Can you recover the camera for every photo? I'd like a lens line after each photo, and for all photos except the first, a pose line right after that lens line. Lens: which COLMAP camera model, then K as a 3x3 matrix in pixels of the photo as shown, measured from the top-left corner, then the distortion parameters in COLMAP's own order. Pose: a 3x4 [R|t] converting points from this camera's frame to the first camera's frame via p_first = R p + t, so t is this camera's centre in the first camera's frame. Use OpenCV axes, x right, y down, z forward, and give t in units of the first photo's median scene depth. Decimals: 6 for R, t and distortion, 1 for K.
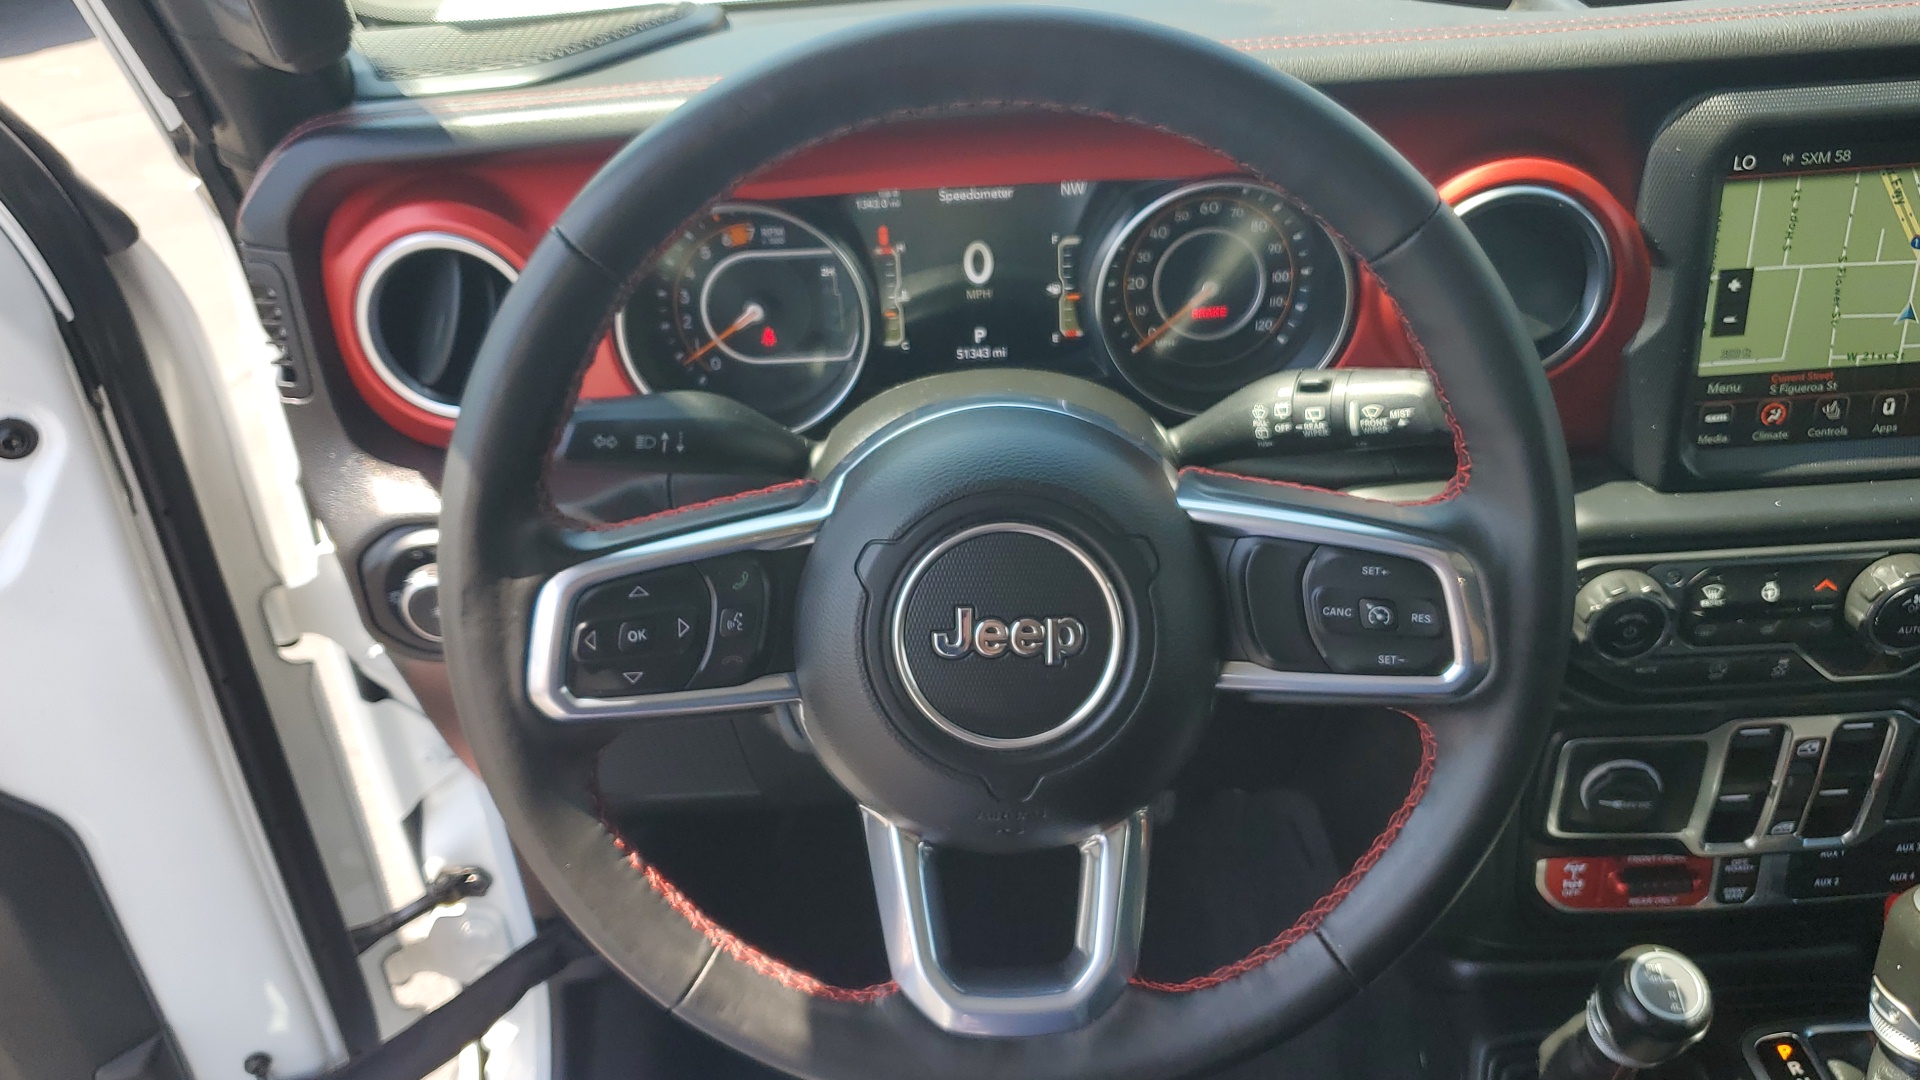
lens RADIAL K [[1617.2, 0, 953.7], [0, 1617.2, 577.3], [0, 0, 1]] dist [0.008338, -0.005030]
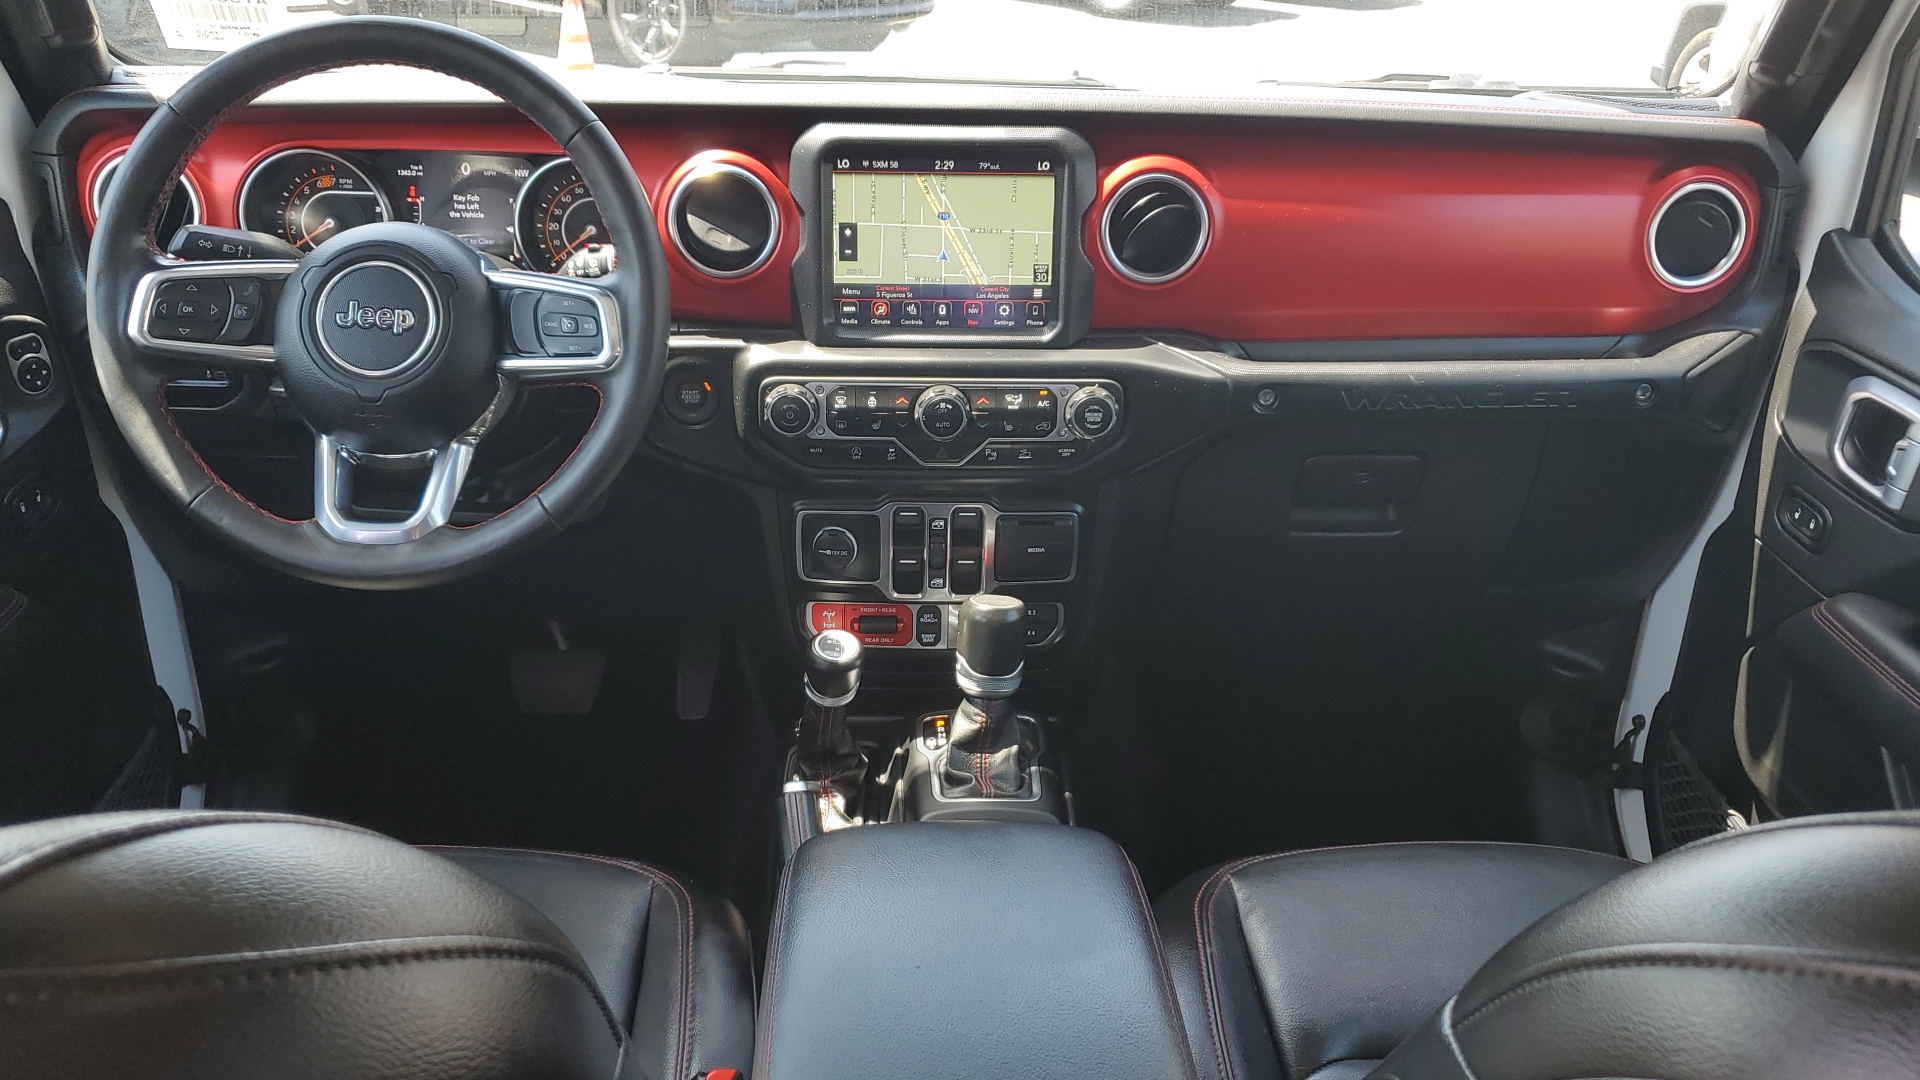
lens RADIAL K [[1555.9, 0, 958.9], [0, 1555.9, 579.7], [0, 0, 1]] dist [0.179465, -0.492873]
pose [[0.996661, 0.066545, 0.047305, 0.532749], [-0.056422, 0.980150, -0.190062, 0.533444], [-0.059013, 0.186758, 0.980632, -0.689139]]
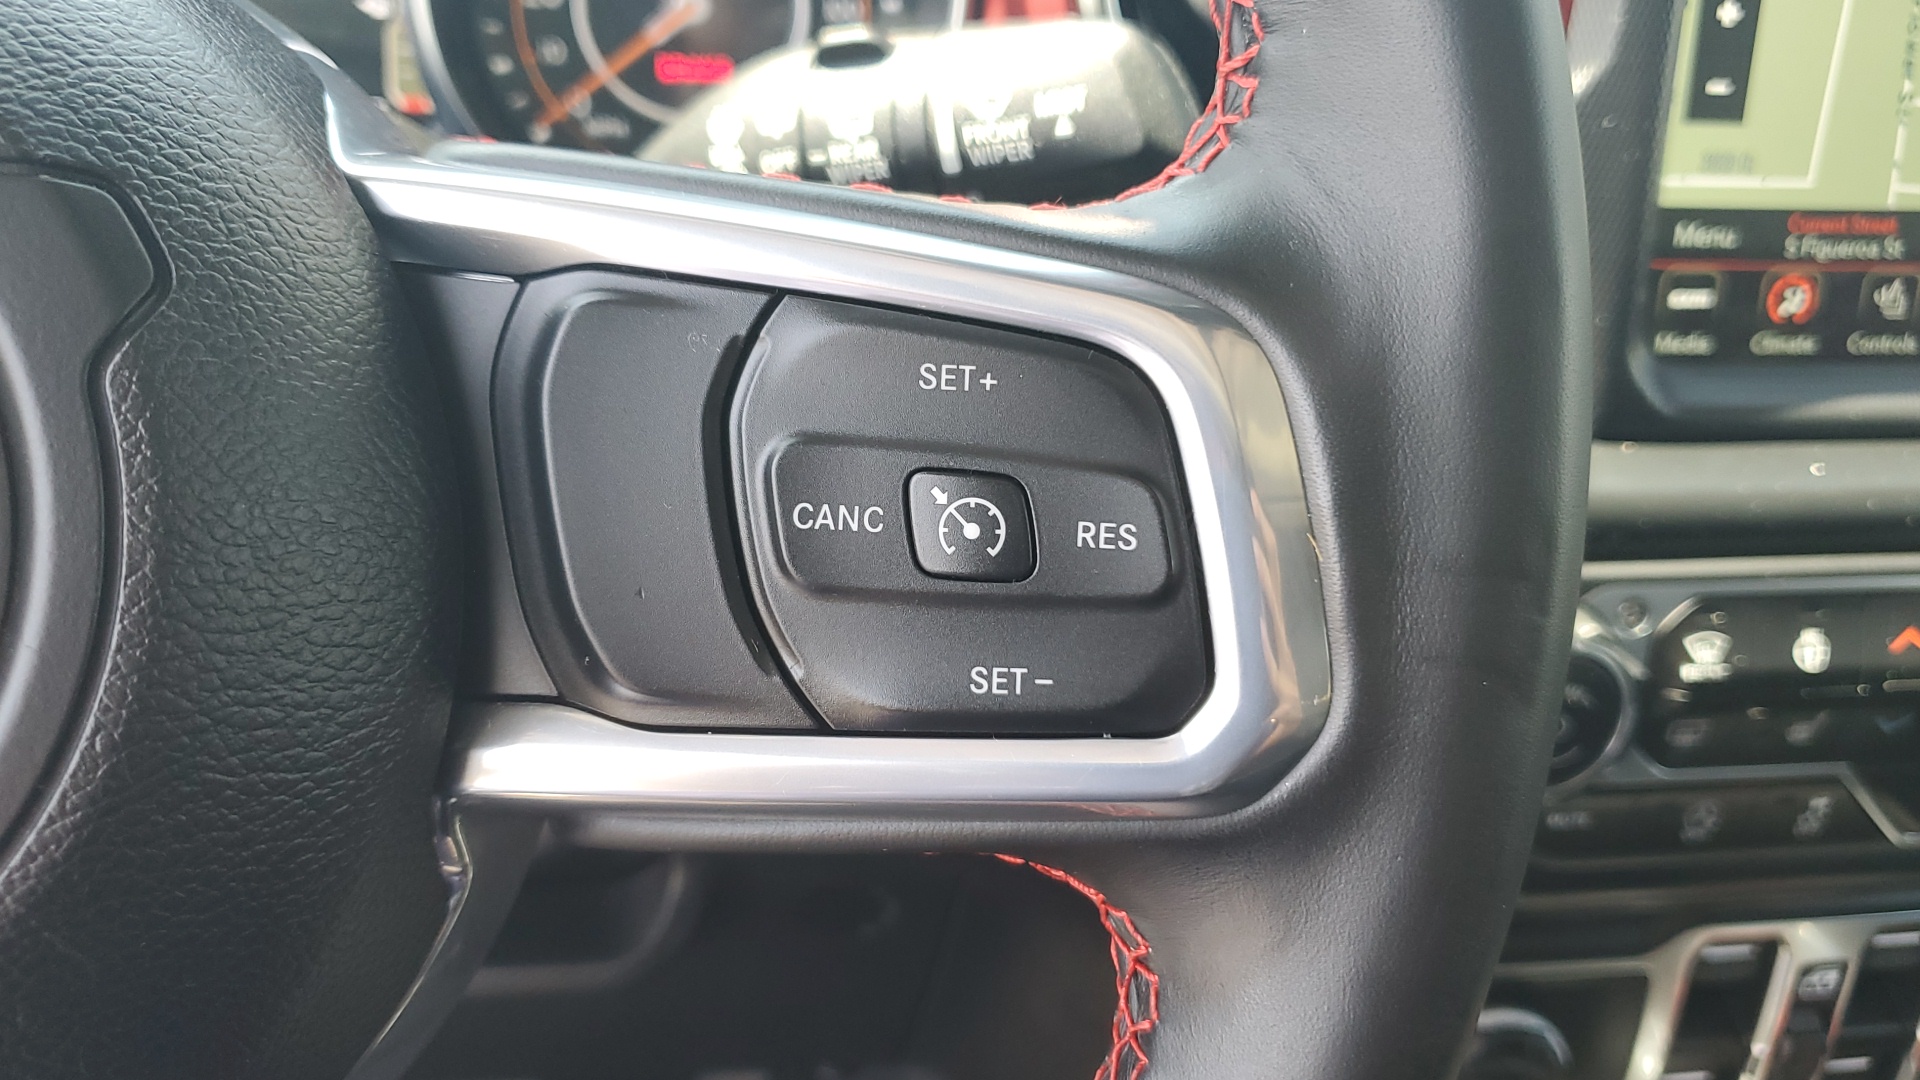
lens RADIAL K [[1645.6, 0, 971.8], [0, 1645.6, 540.6], [0, 0, 1]] dist [-0.010573, -0.005840]
pose [[0.982156, 0.042575, 0.183184, 0.166532], [-0.012203, 0.986413, -0.163831, 0.060064], [-0.187671, 0.158672, 0.969331, 0.567325]]
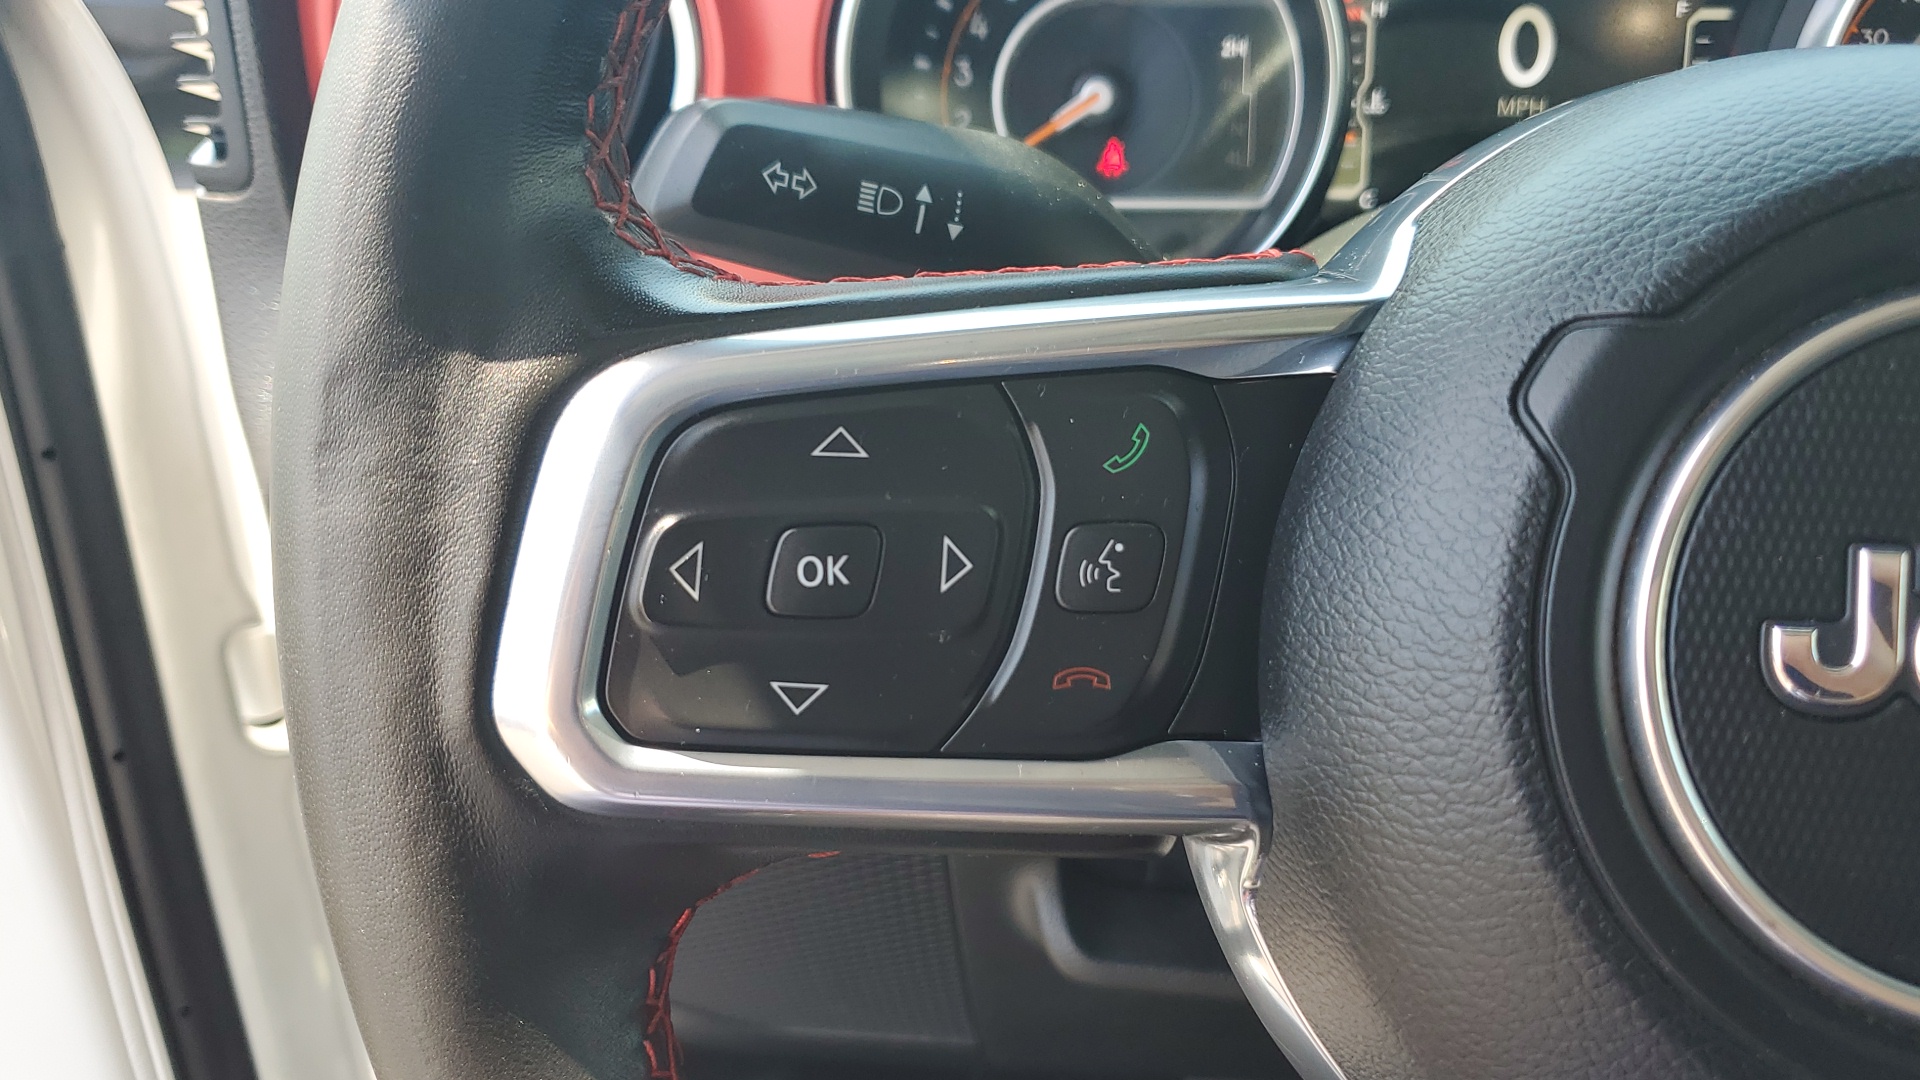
lens RADIAL K [[1645.6, 0, 971.8], [0, 1645.6, 540.6], [0, 0, 1]] dist [-0.010573, -0.005840]
pose [[0.992124, 0.075739, -0.099769, -0.104676], [-0.090696, 0.983724, -0.155117, 0.064676], [0.086396, 0.162944, 0.982845, 0.531293]]
